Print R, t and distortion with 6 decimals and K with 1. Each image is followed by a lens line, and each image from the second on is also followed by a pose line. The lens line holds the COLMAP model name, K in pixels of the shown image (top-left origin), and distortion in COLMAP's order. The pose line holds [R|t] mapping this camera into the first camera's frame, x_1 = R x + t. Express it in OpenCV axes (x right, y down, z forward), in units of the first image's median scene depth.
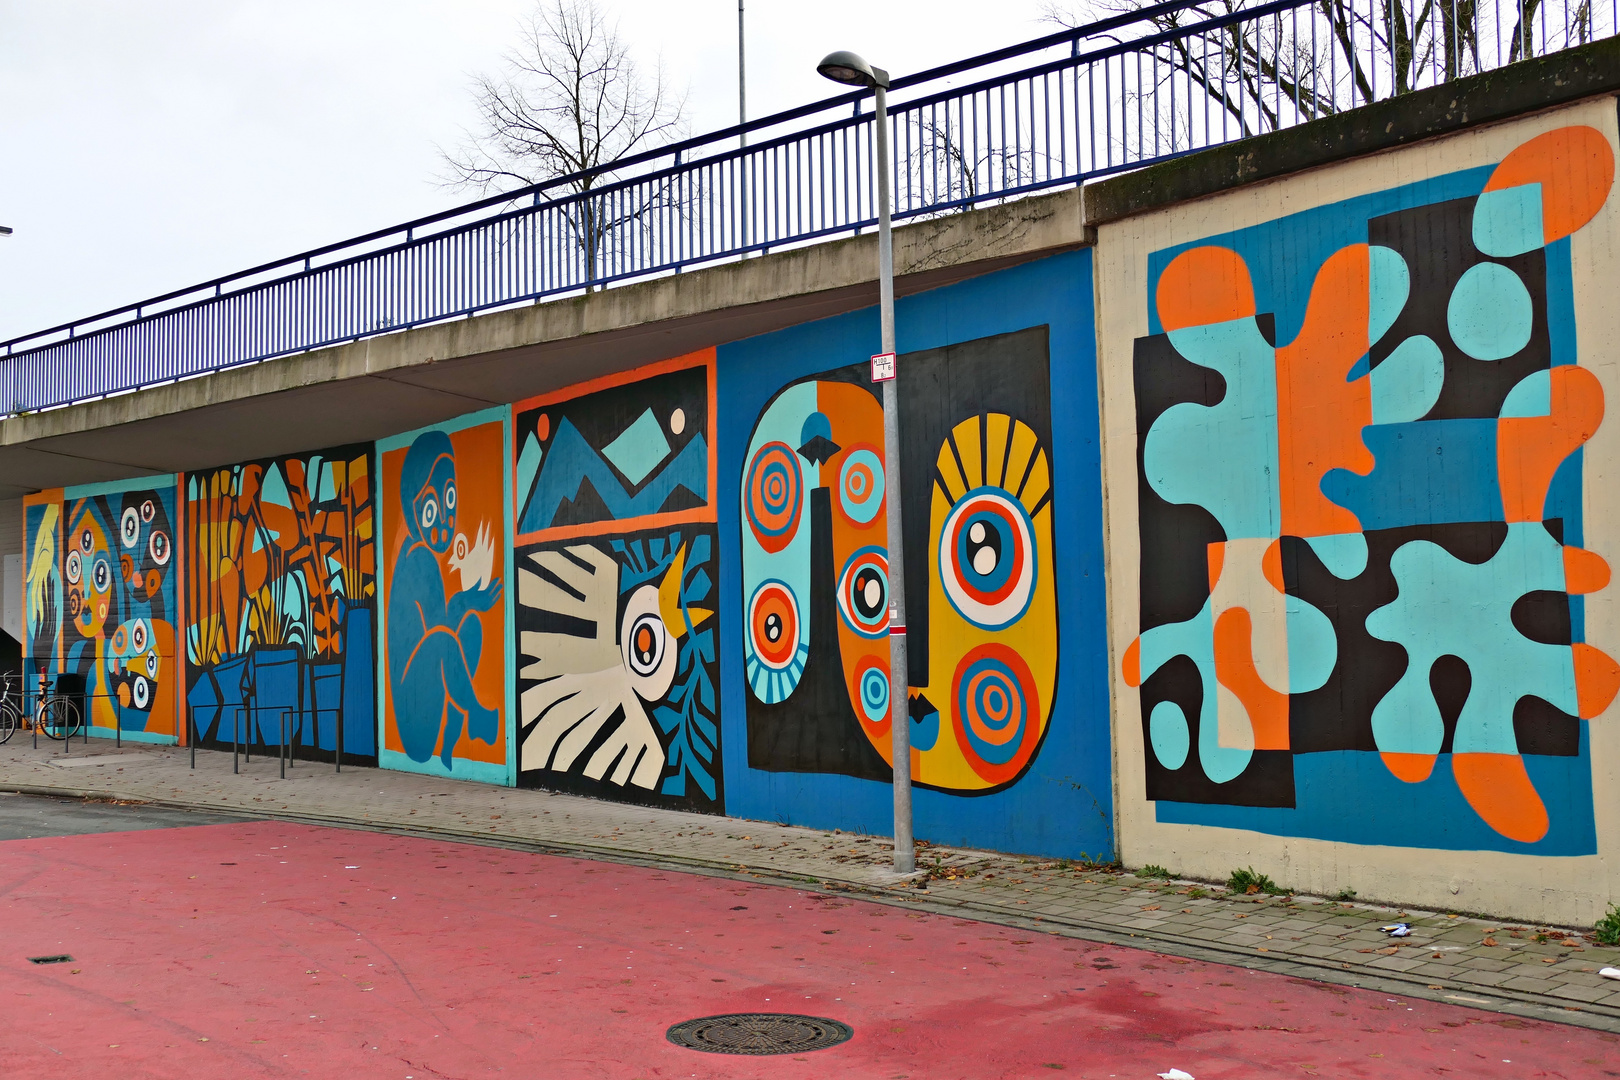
lens RADIAL K [[1711.5, 0, 810.0], [0, 1711.5, 540.0], [0, 0, 1]] dist [-0.013296, 0.005811]
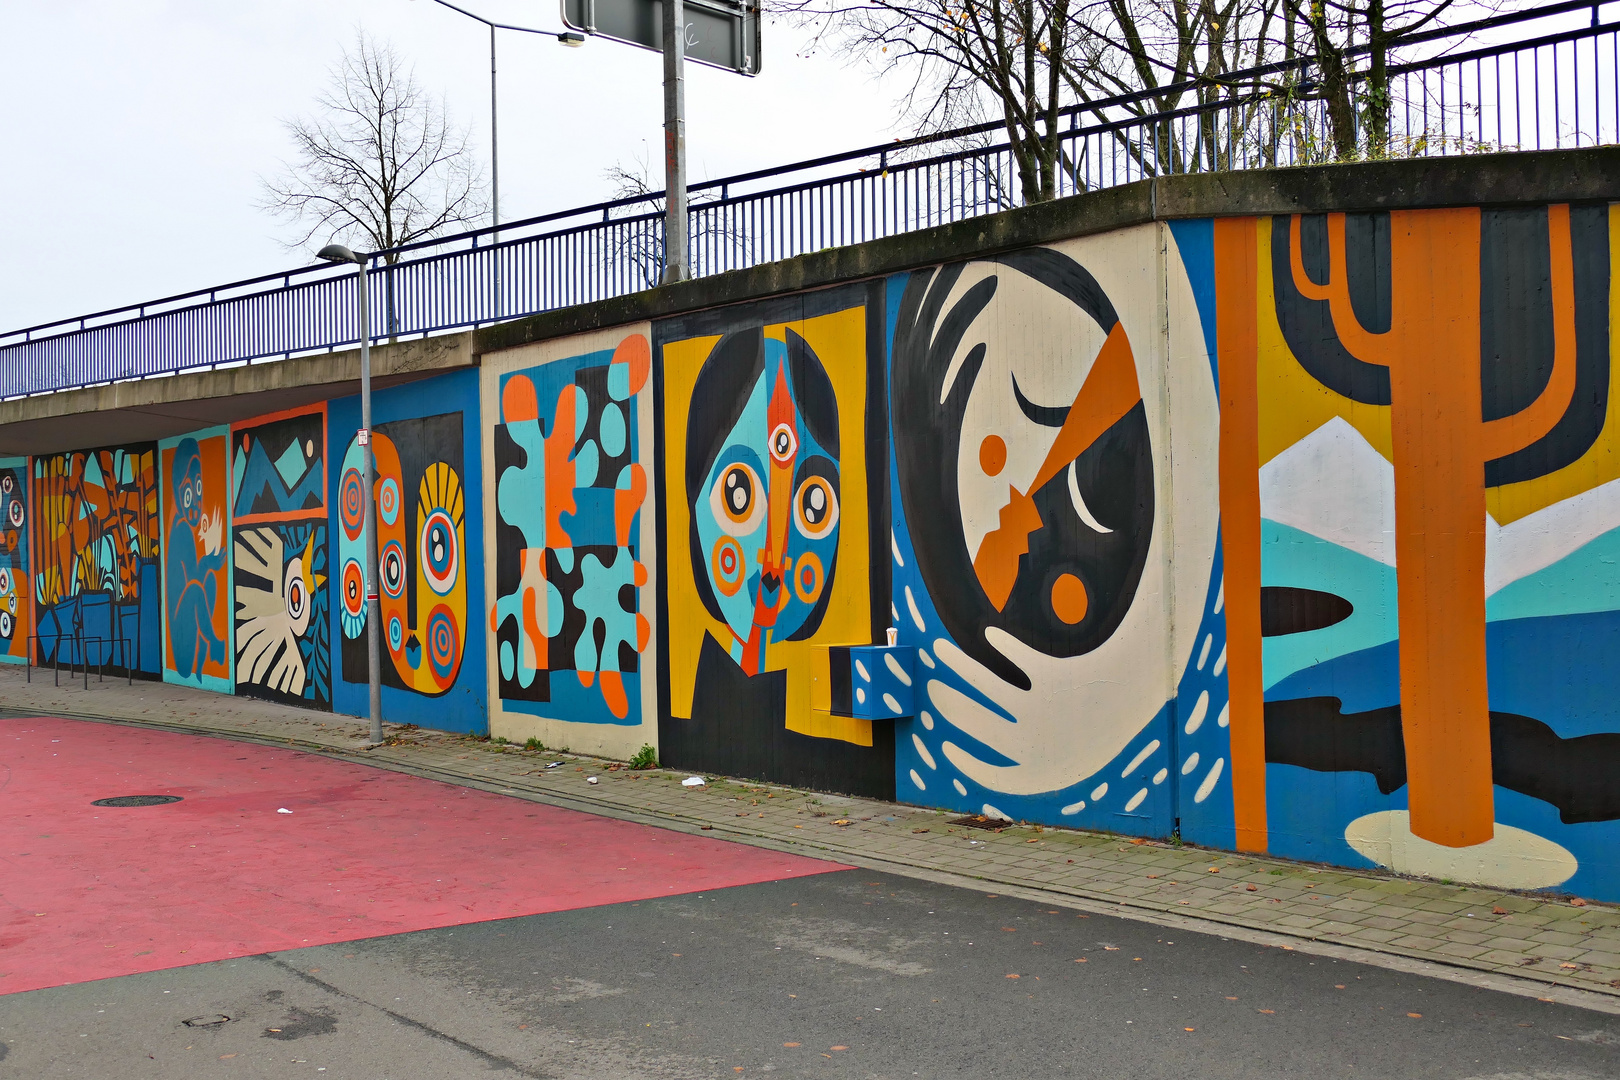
lens RADIAL K [[1725.6, 0, 810.0], [0, 1725.6, 540.0], [0, 0, 1]] dist [-0.106769, 0.294181]
pose [[0.999958, -0.000433, 0.009111, 0.375783], [0.000002, 0.998886, 0.047194, -0.065784], [-0.009121, -0.047192, 0.998844, -0.537194]]
